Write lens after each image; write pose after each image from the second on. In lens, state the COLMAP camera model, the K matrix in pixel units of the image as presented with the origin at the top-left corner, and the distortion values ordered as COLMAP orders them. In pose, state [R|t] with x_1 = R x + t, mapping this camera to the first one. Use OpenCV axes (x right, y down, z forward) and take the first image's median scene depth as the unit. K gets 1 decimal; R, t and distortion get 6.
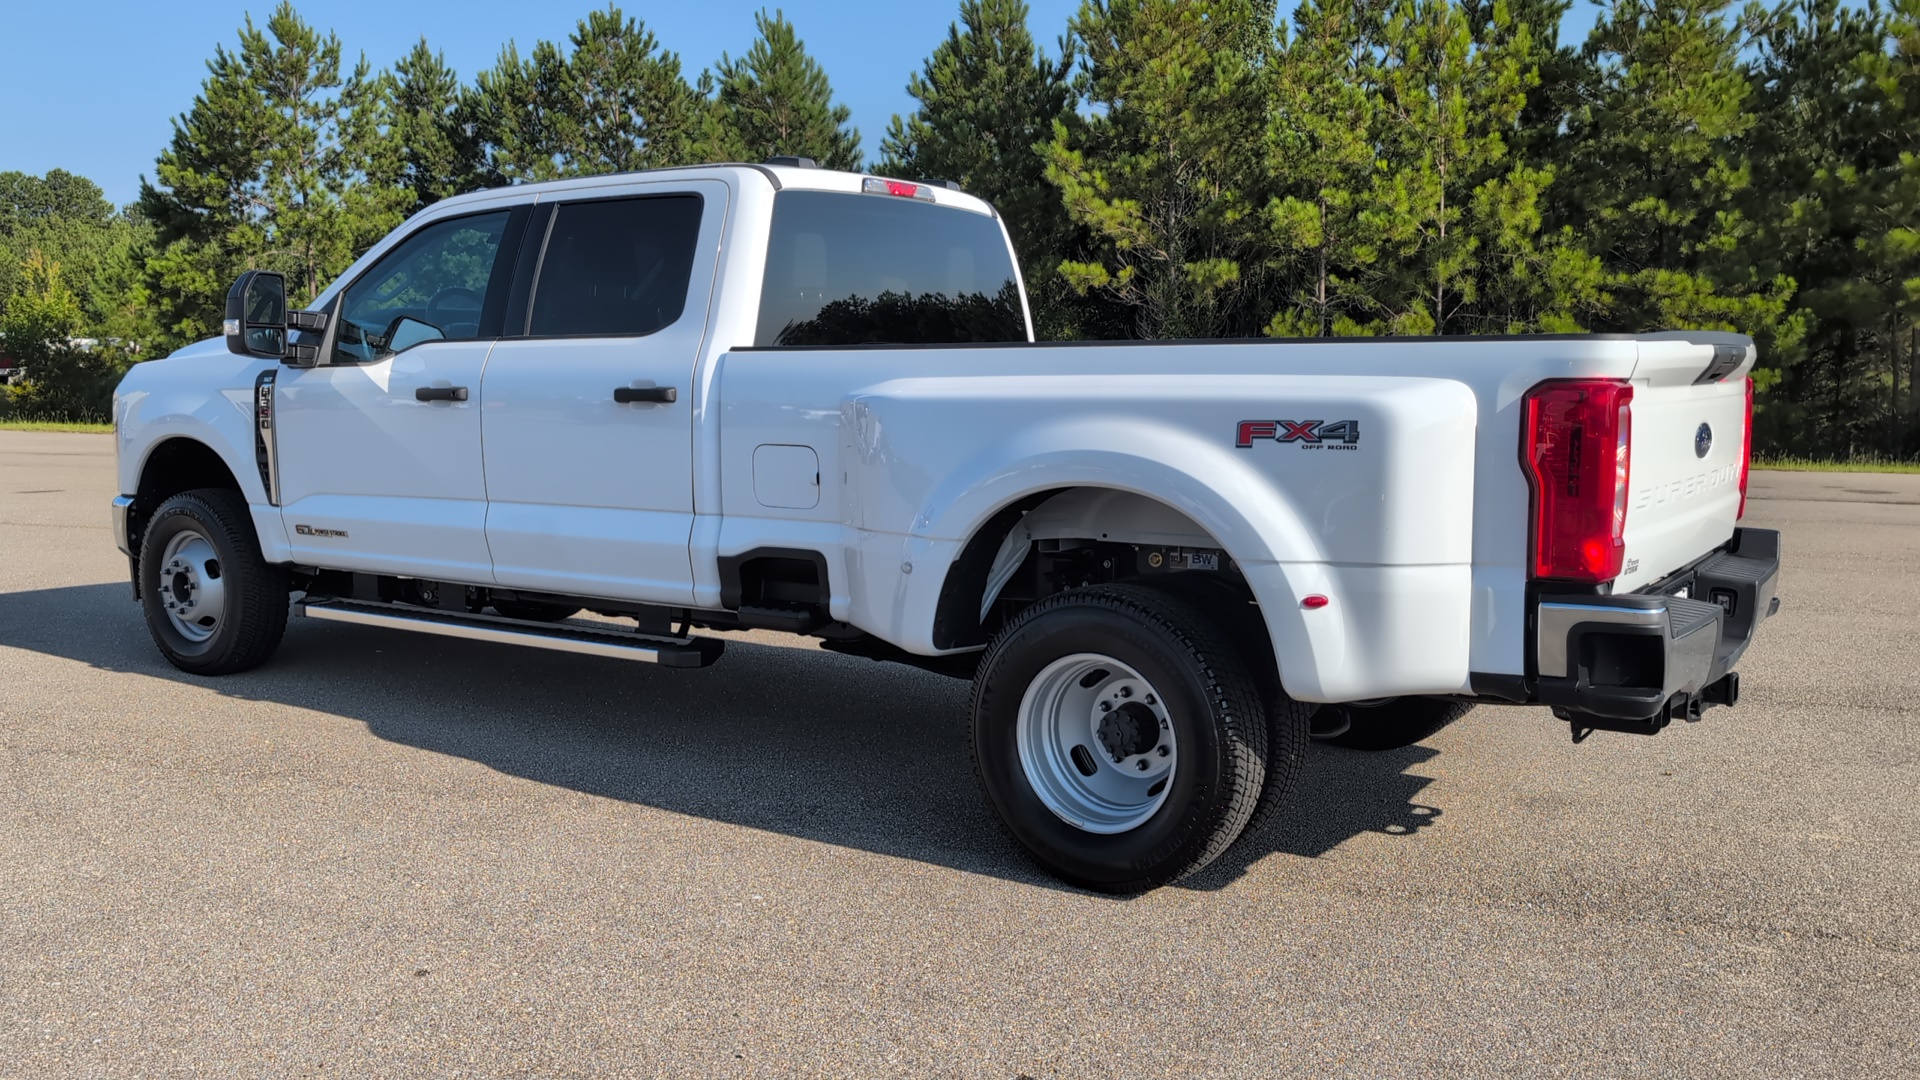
lens RADIAL K [[1600.0, 0, 960.0], [0, 1600.0, 540.0], [0, 0, 1]] dist [0.012116, 0.004434]
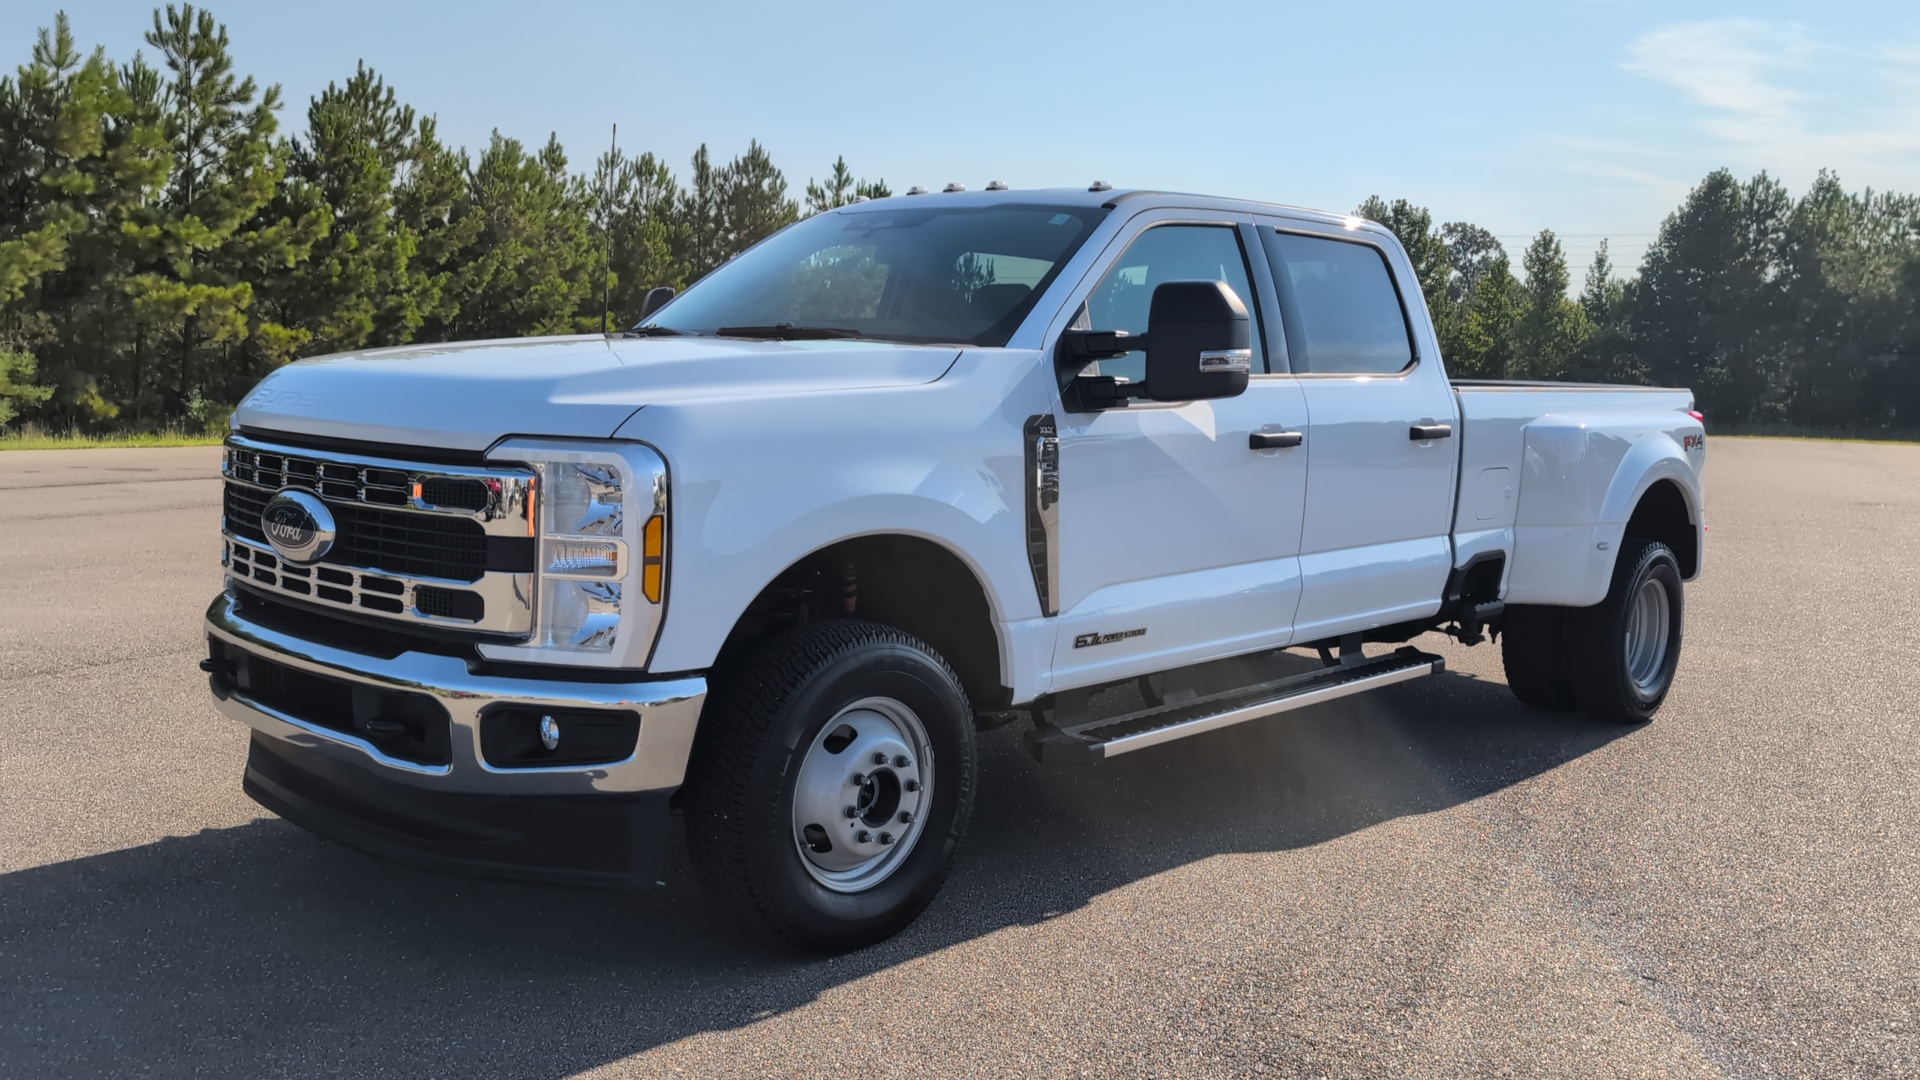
lens RADIAL K [[1600.0, 0, 960.0], [0, 1600.0, 540.0], [0, 0, 1]] dist [0.012116, 0.004434]
pose [[0.162639, -0.103567, 0.981235, -1.099306], [0.078106, 0.992707, 0.091832, -0.118270], [-0.983589, 0.061705, 0.169542, 0.936889]]
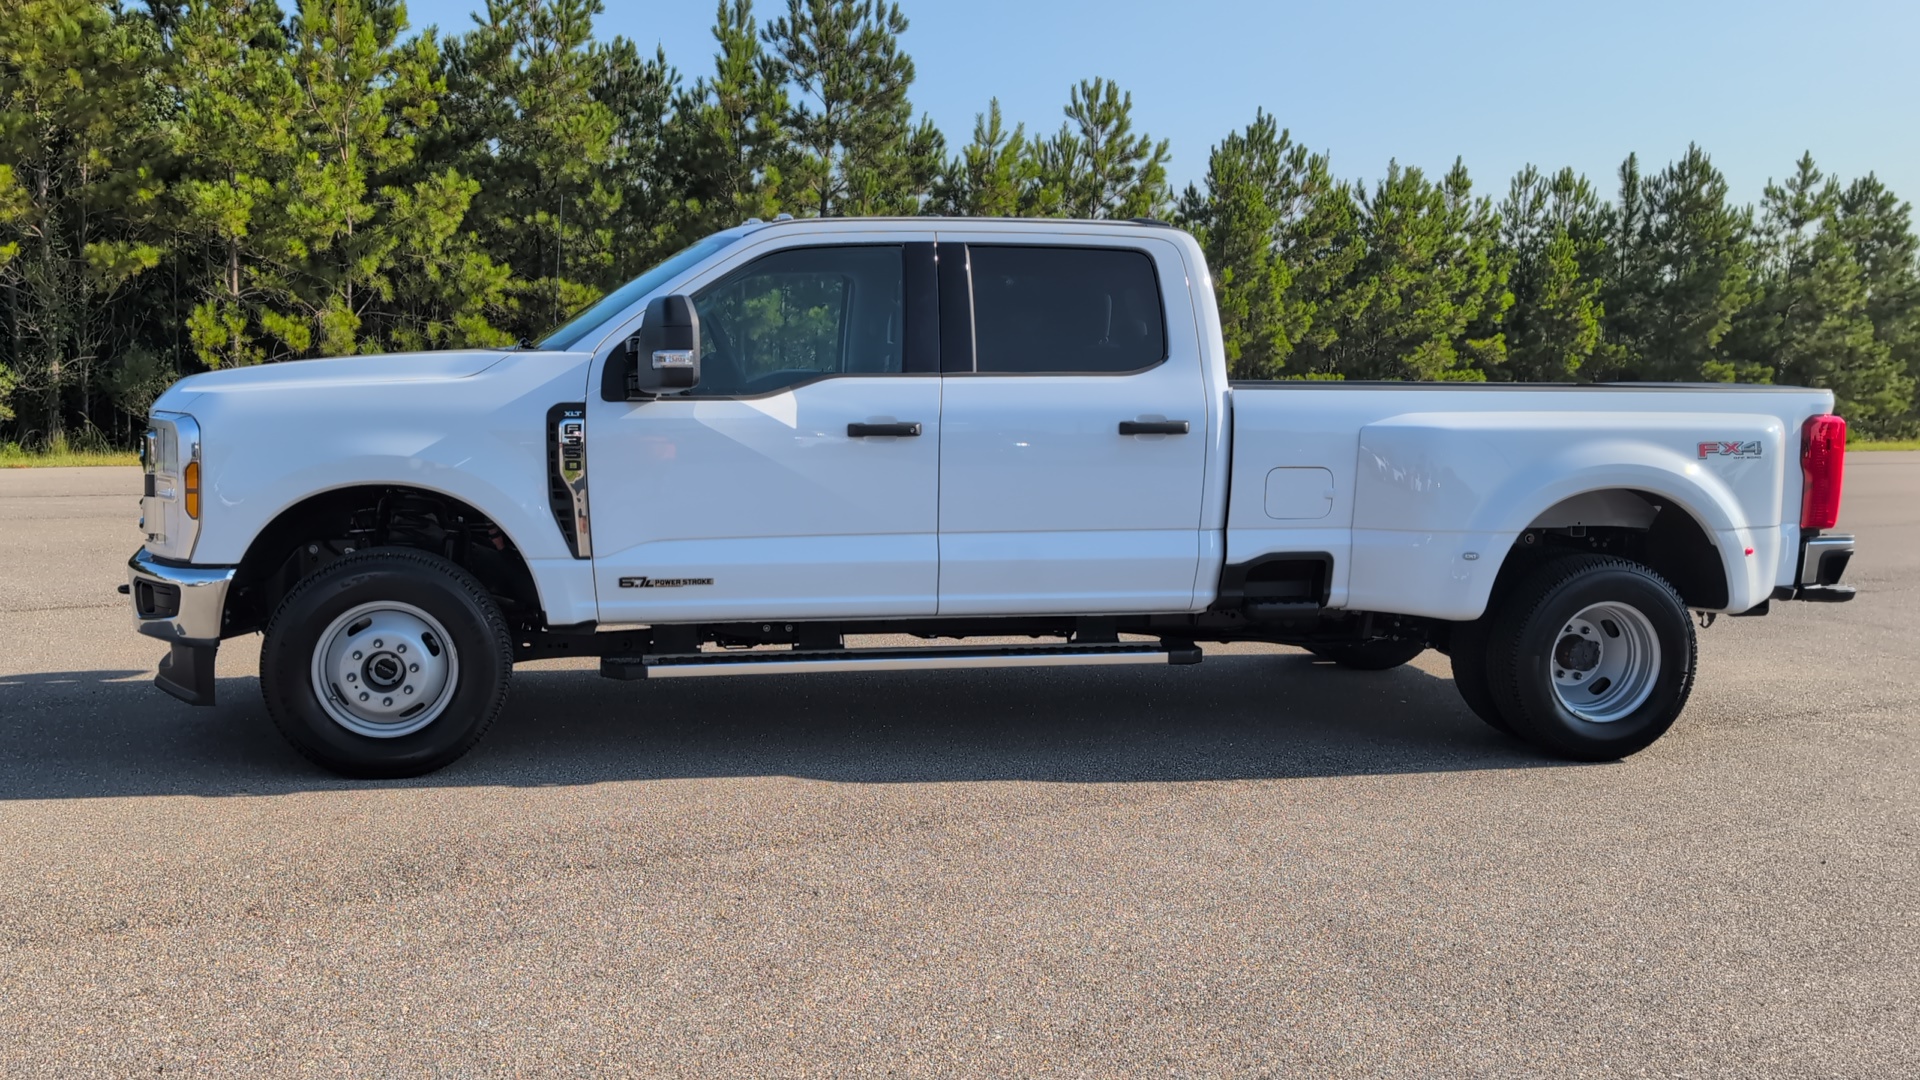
lens RADIAL K [[1600.0, 0, 960.0], [0, 1600.0, 540.0], [0, 0, 1]] dist [0.012116, 0.004434]
pose [[0.695393, -0.066872, 0.715511, -0.916207], [0.063252, 0.997492, 0.031753, -0.046412], [-0.715840, 0.023177, 0.697879, 0.257295]]
